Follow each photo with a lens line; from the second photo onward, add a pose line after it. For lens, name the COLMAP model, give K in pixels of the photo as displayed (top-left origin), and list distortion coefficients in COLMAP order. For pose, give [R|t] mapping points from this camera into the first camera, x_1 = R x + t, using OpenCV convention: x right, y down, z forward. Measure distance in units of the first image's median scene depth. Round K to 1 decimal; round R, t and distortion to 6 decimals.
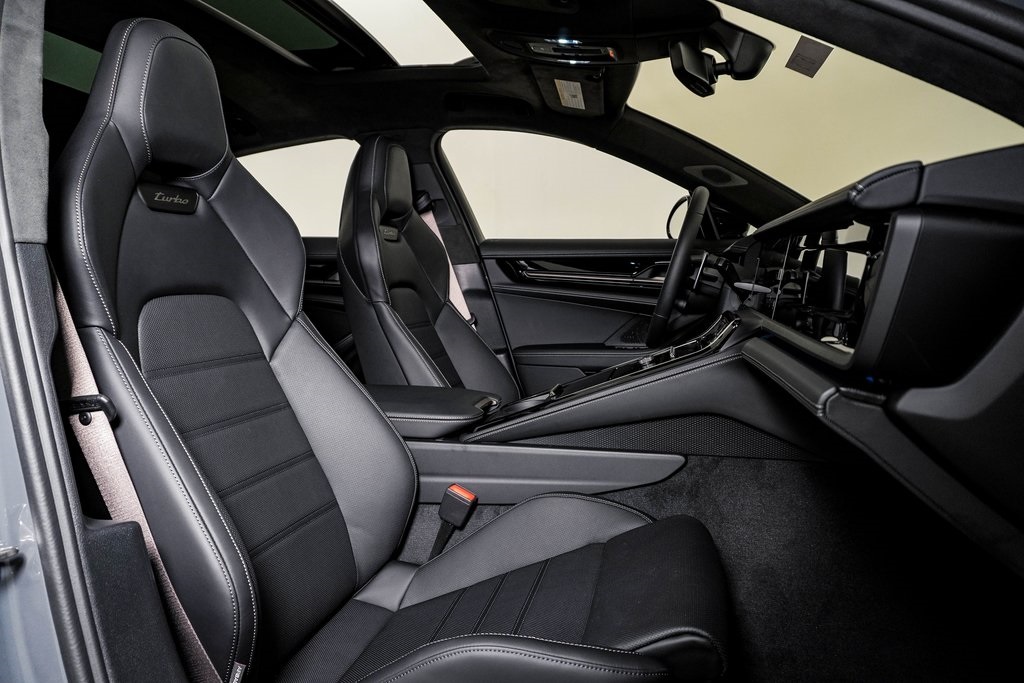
lens RADIAL K [[717.7, 0, 512.0], [0, 717.7, 343.8], [0, 0, 1]] dist [-0.032458, -0.002439]
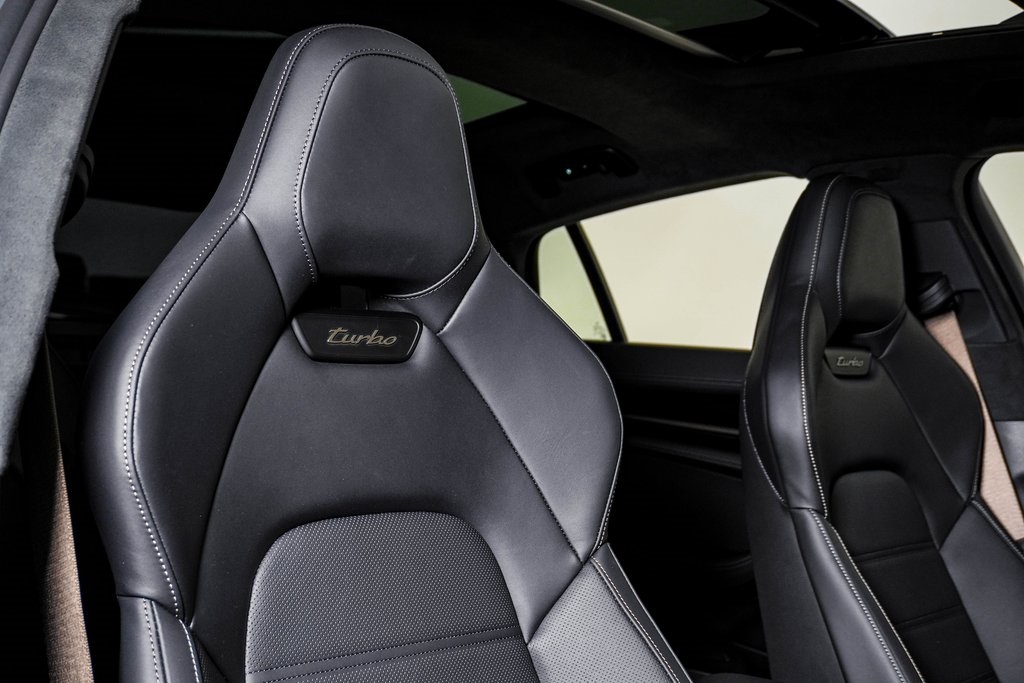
lens RADIAL K [[1151.7, 0, 510.7], [0, 1151.7, 339.6], [0, 0, 1]] dist [-0.021042, 0.000000]
pose [[0.846636, 0.039721, -0.530688, 0.071496], [-0.090937, 0.993342, -0.070728, -0.115280], [0.524345, 0.108140, 0.844611, 0.235914]]
